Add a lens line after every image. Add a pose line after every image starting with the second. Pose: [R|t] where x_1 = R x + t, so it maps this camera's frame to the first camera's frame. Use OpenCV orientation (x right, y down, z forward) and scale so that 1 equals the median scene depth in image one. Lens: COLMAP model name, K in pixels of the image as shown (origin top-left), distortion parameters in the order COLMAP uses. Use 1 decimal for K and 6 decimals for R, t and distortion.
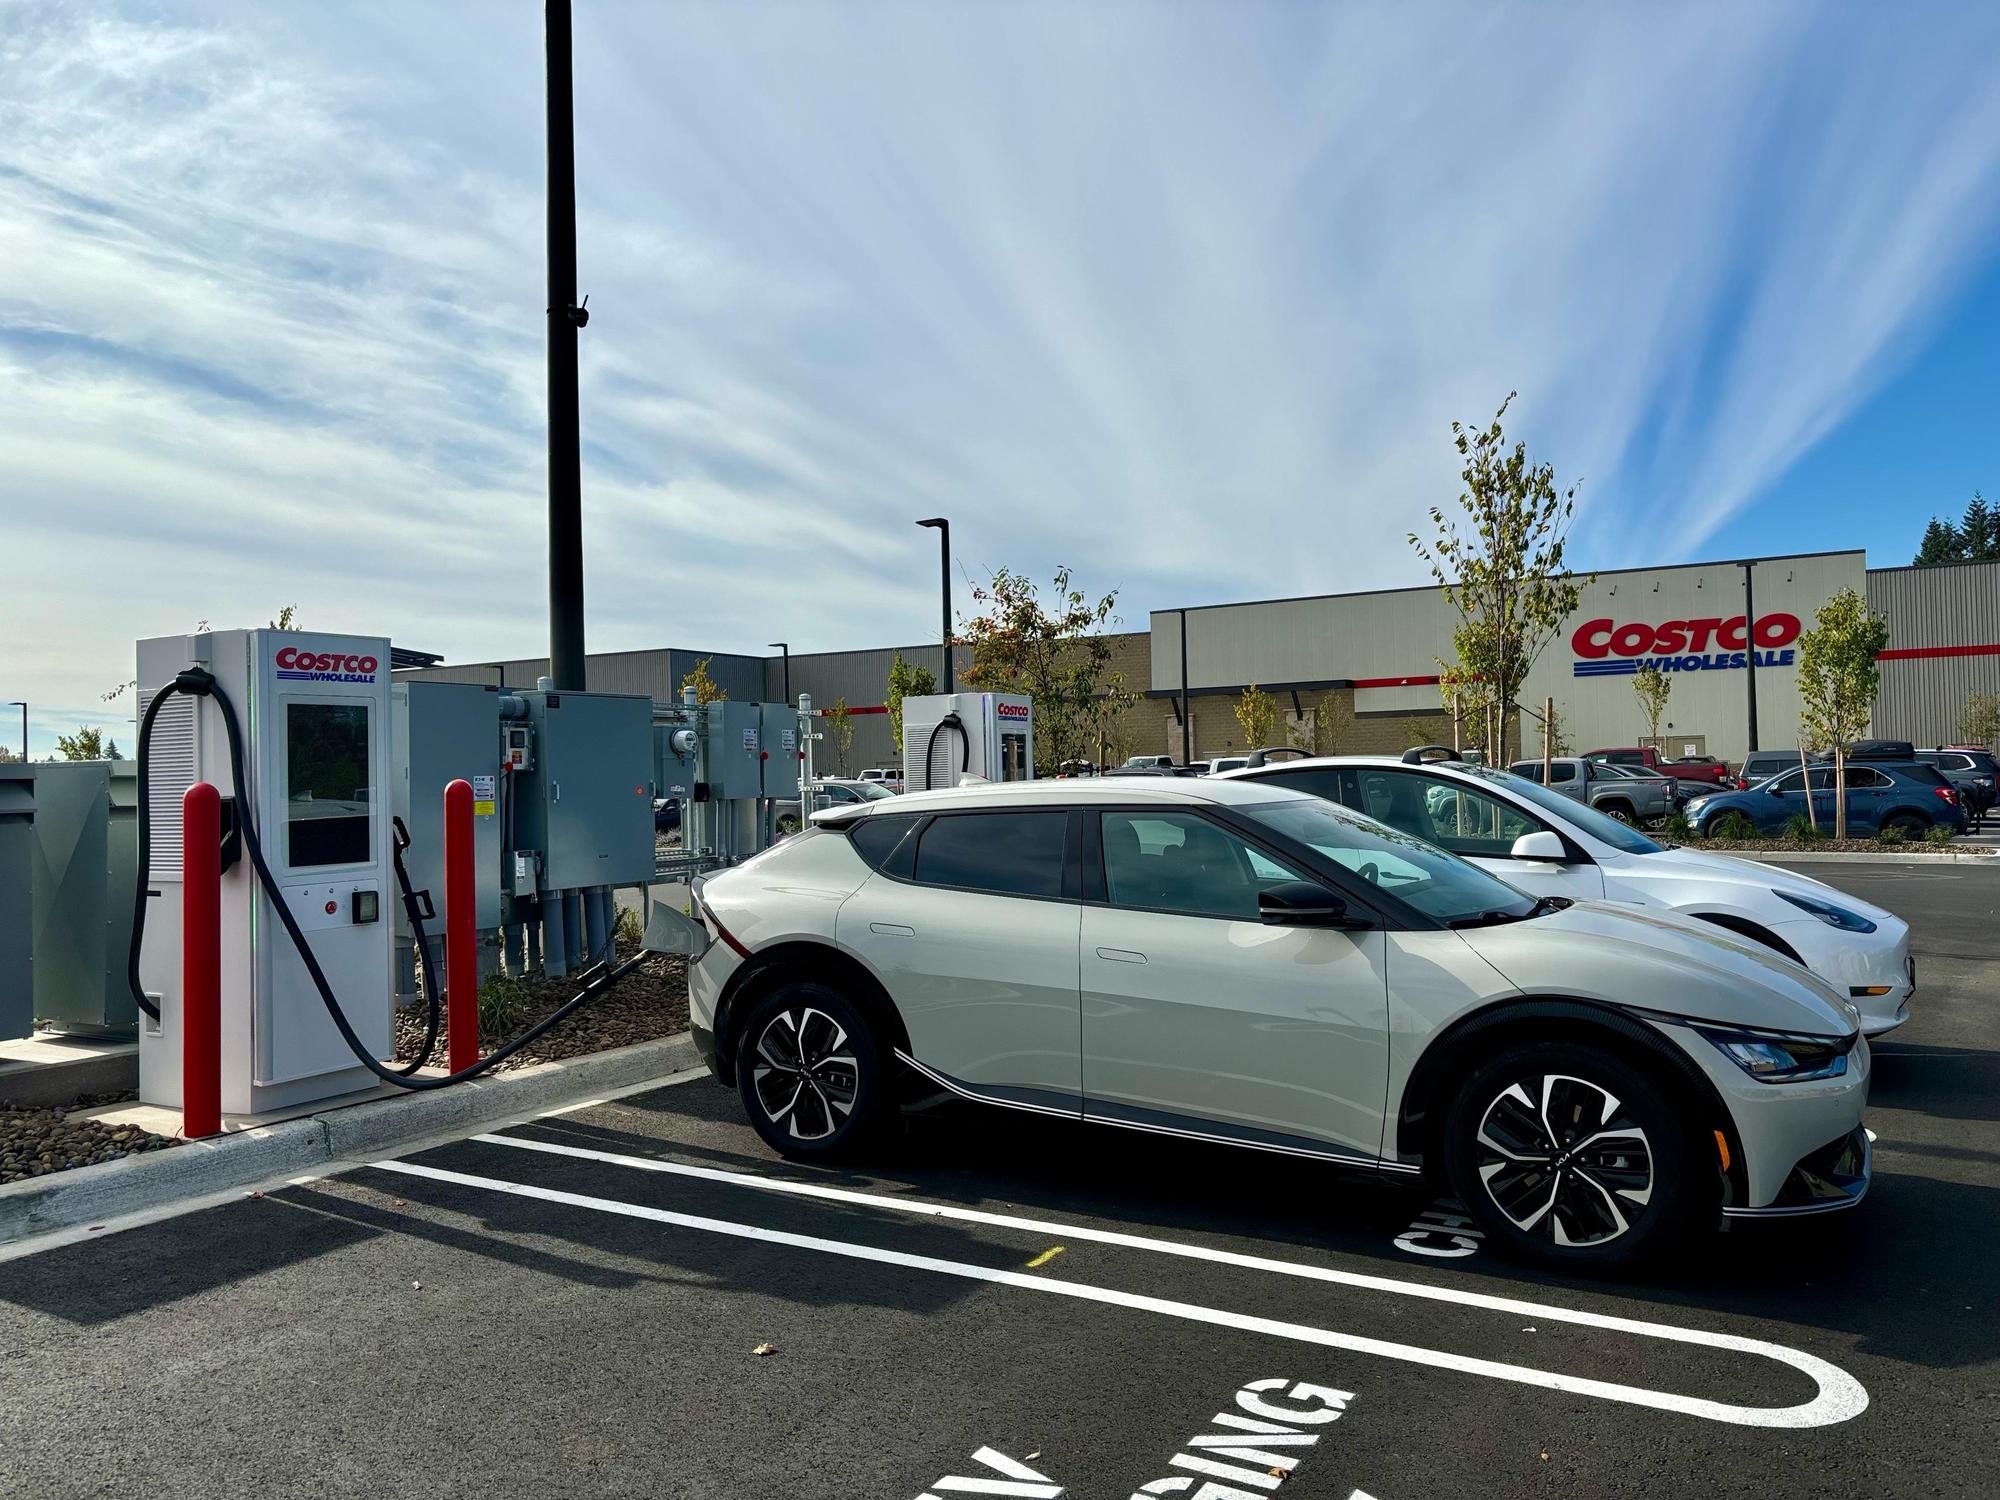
lens RADIAL K [[1413.0, 0, 992.1], [0, 1413.0, 751.0], [0, 0, 1]] dist [0.015130, -0.026634]
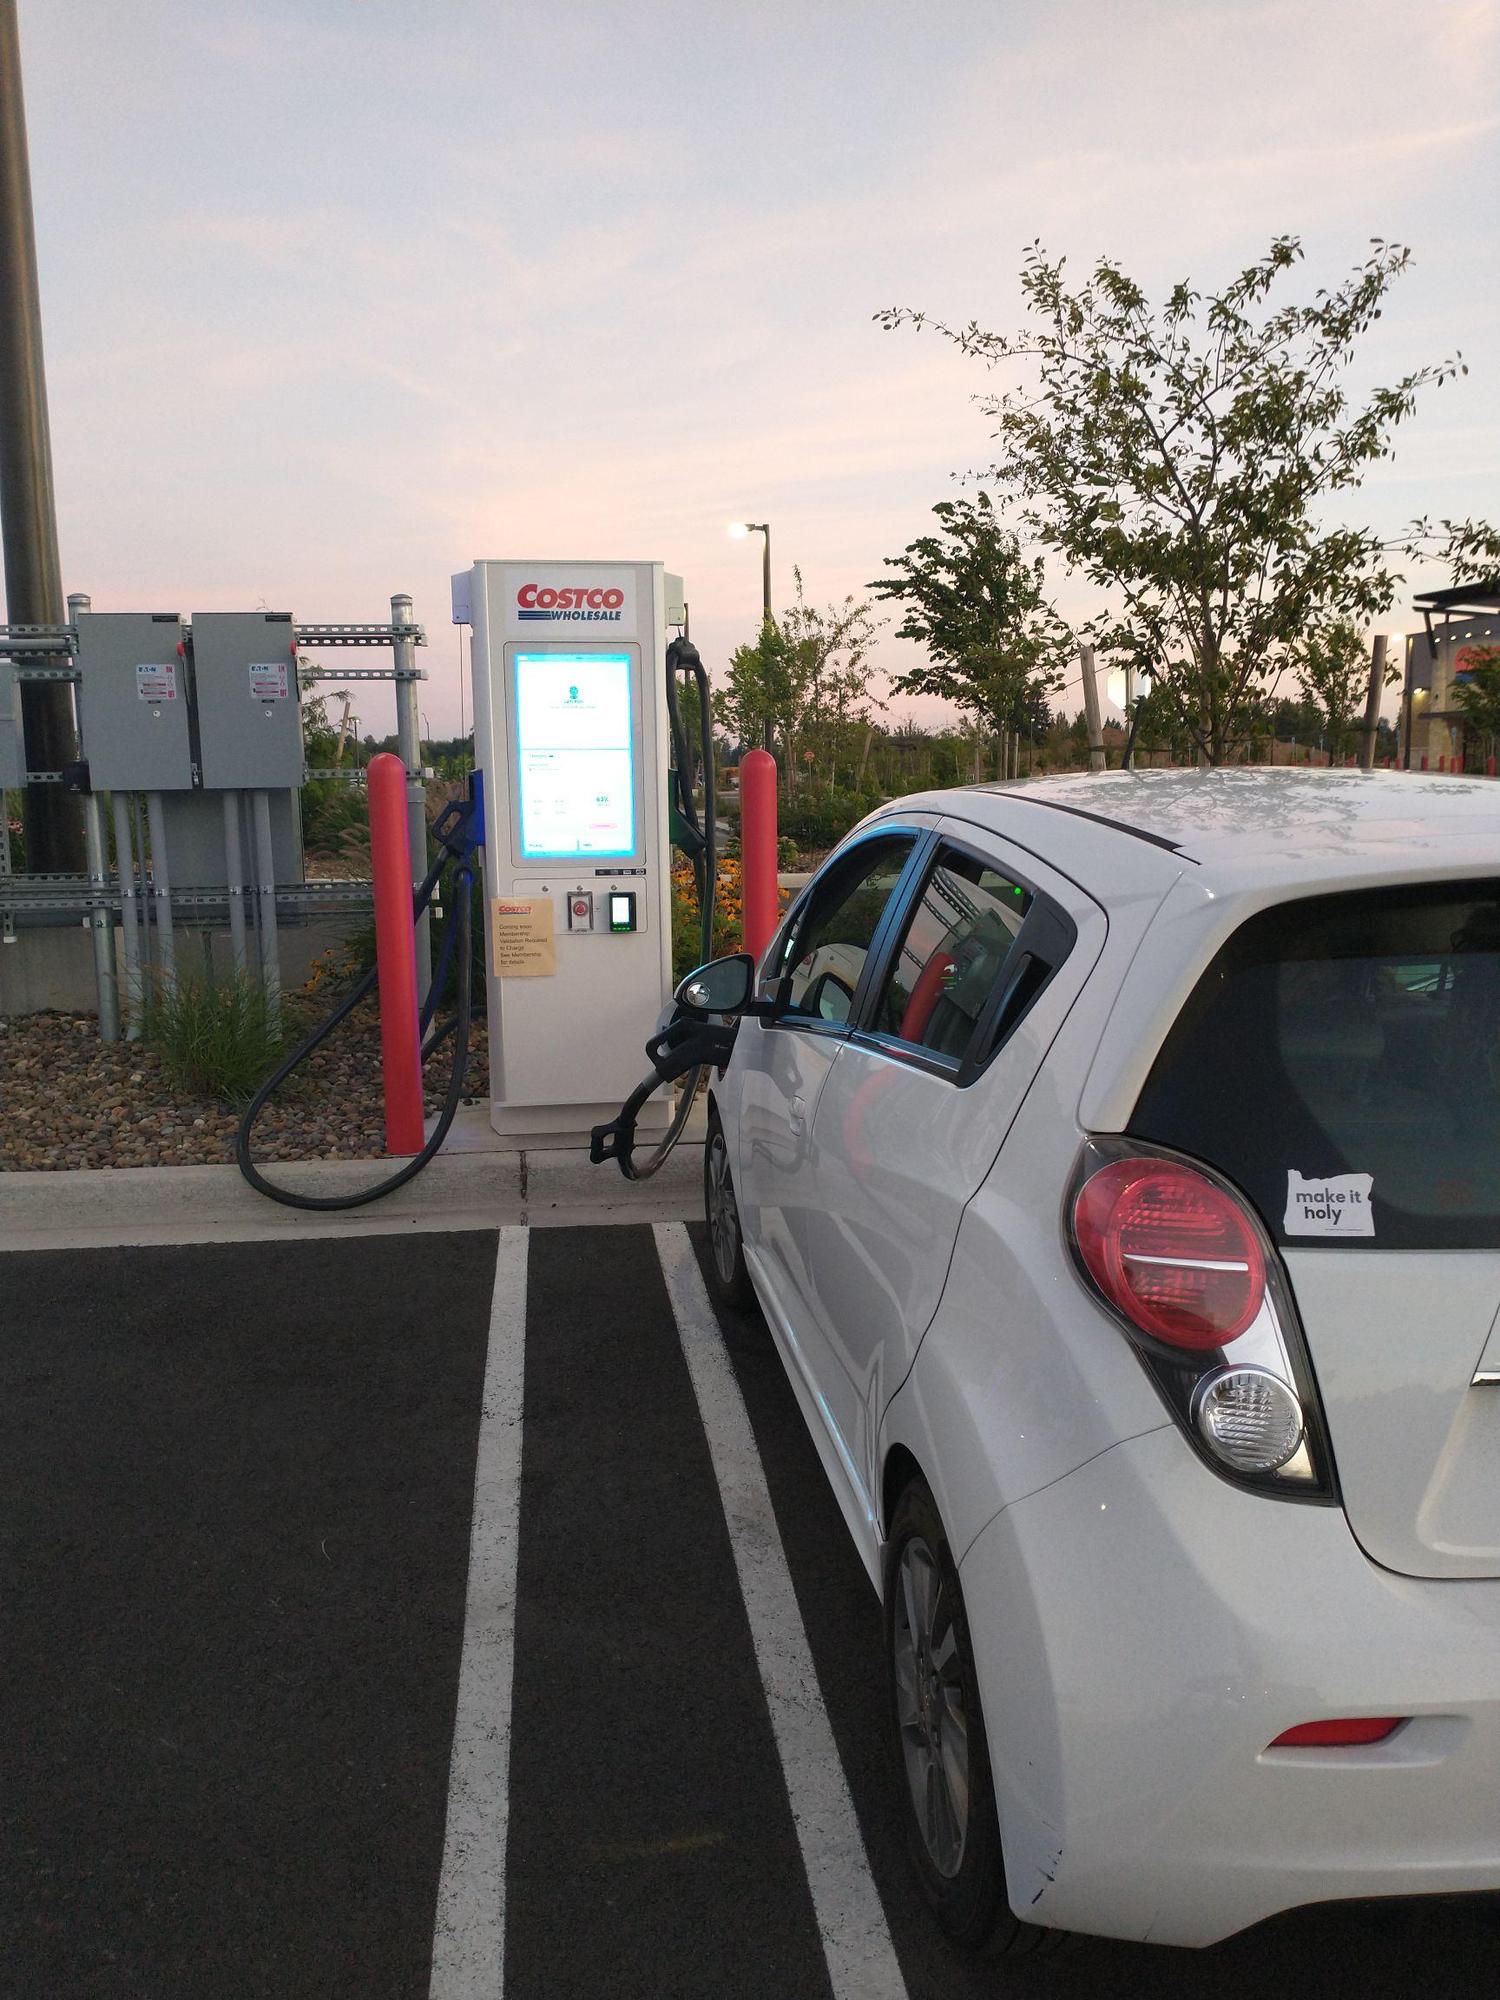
lens RADIAL K [[1586.5, 0, 769.2], [0, 1586.5, 1013.7], [0, 0, 1]] dist [0.037533, -0.006323]
pose [[0.625971, 0.127399, -0.769370, 0.235584], [0.019068, 0.983771, 0.178415, 0.006987], [0.779613, -0.126353, 0.613382, 0.380309]]
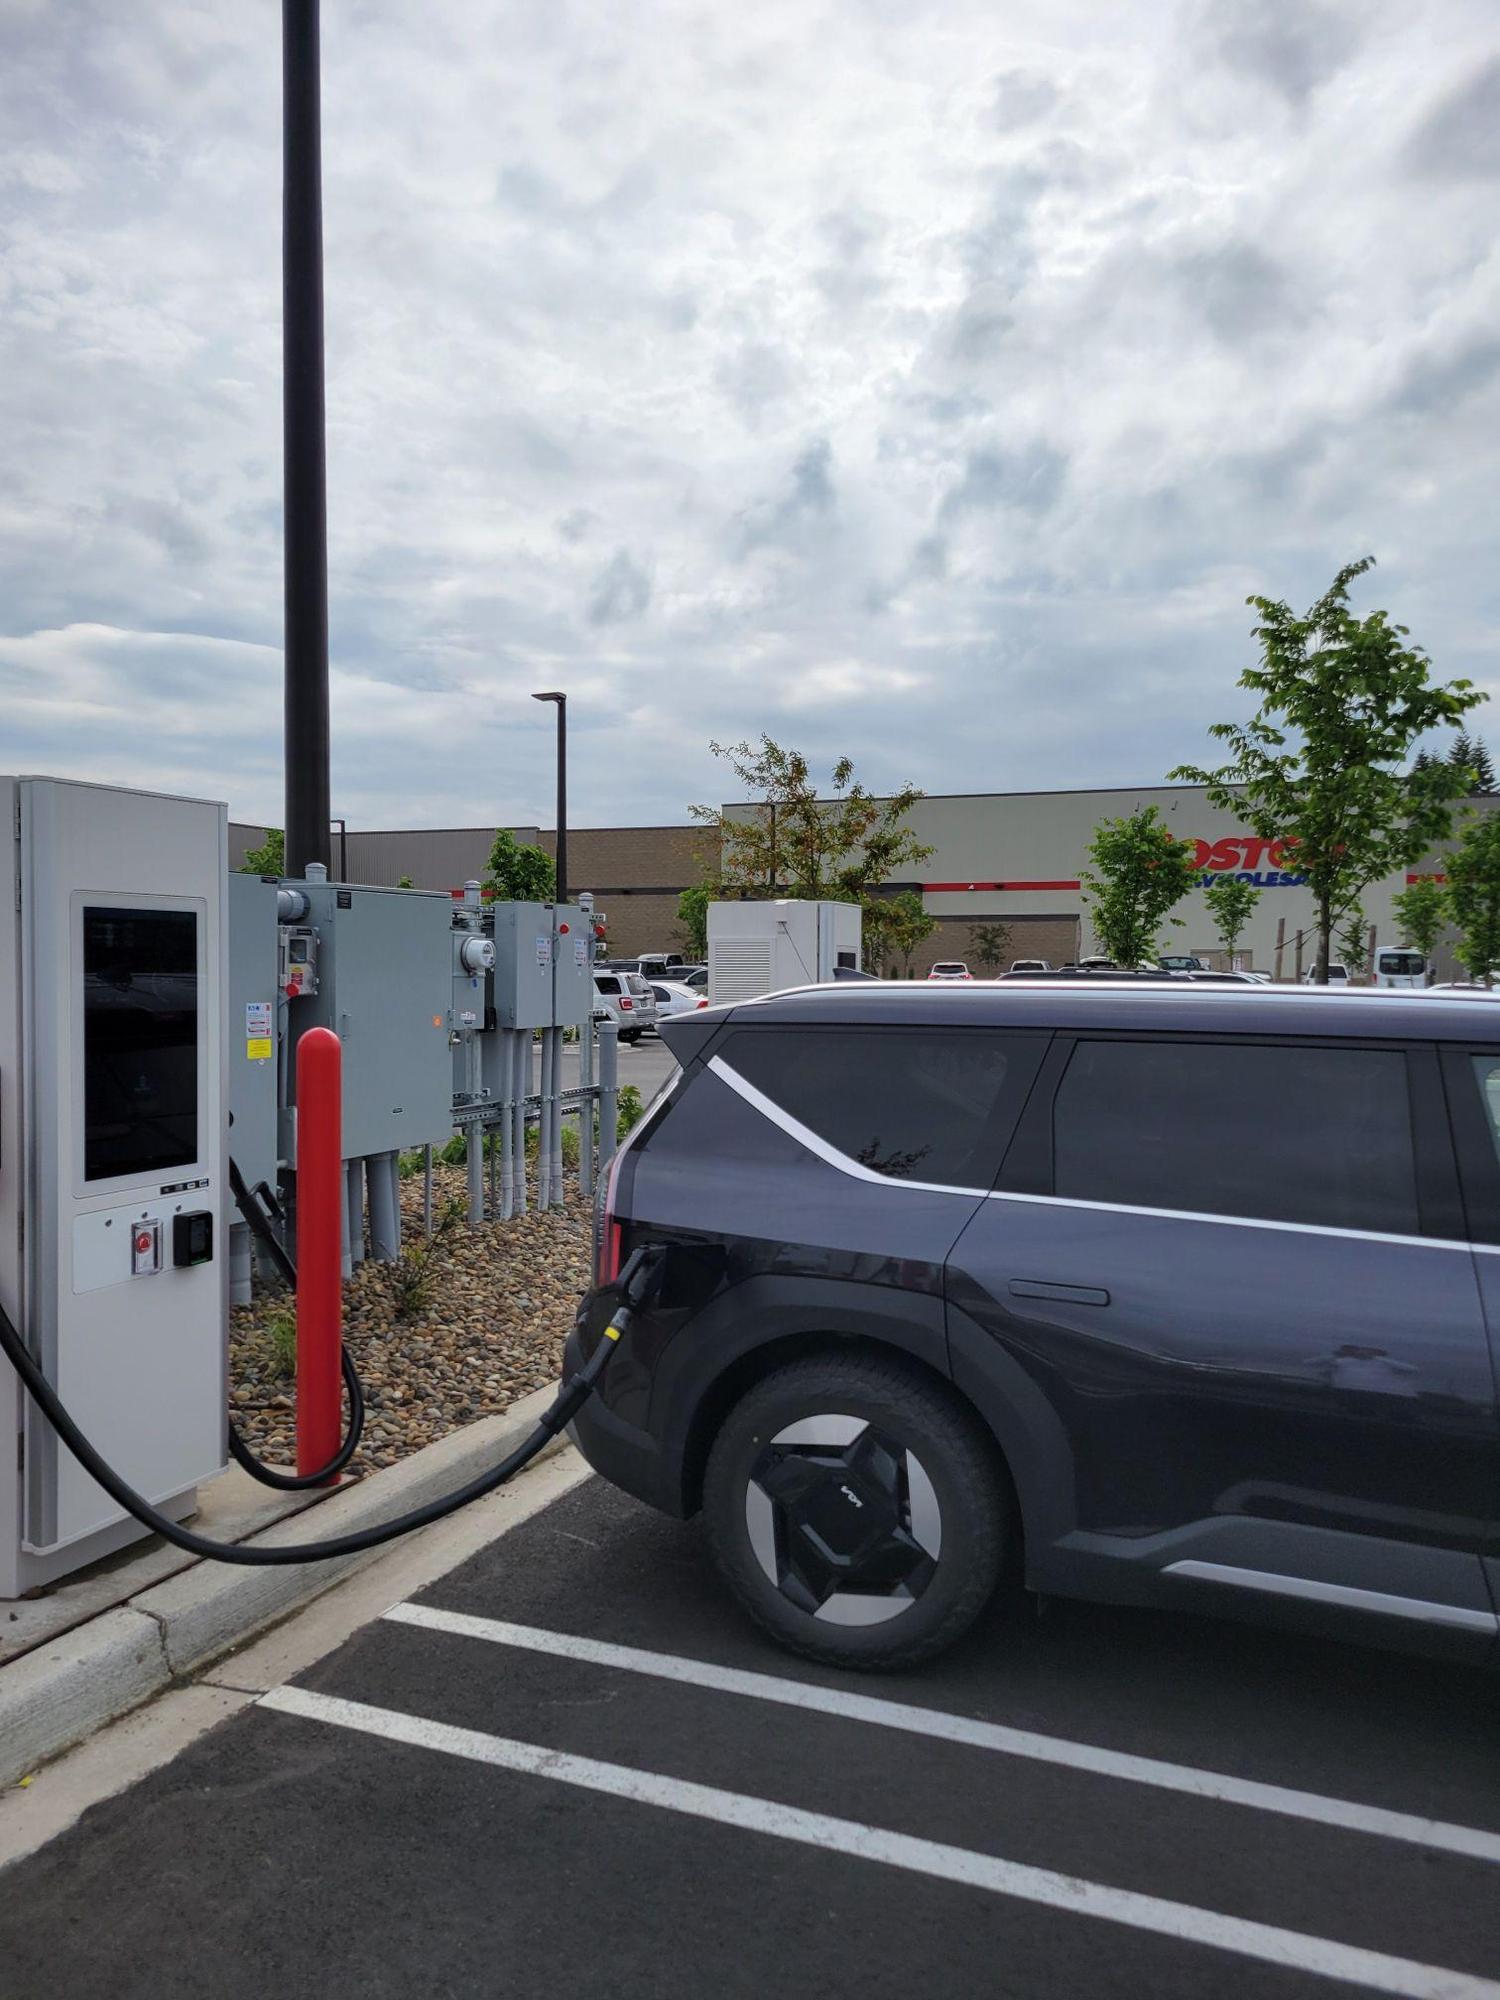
lens RADIAL K [[1413.0, 0, 758.6], [0, 1413.0, 1019.5], [0, 0, 1]] dist [0.015130, -0.026634]
pose [[0.985331, 0.022349, 0.169186, -0.229955], [-0.031584, 0.998143, 0.052093, -0.018735], [-0.167708, -0.056672, 0.984206, 0.263818]]
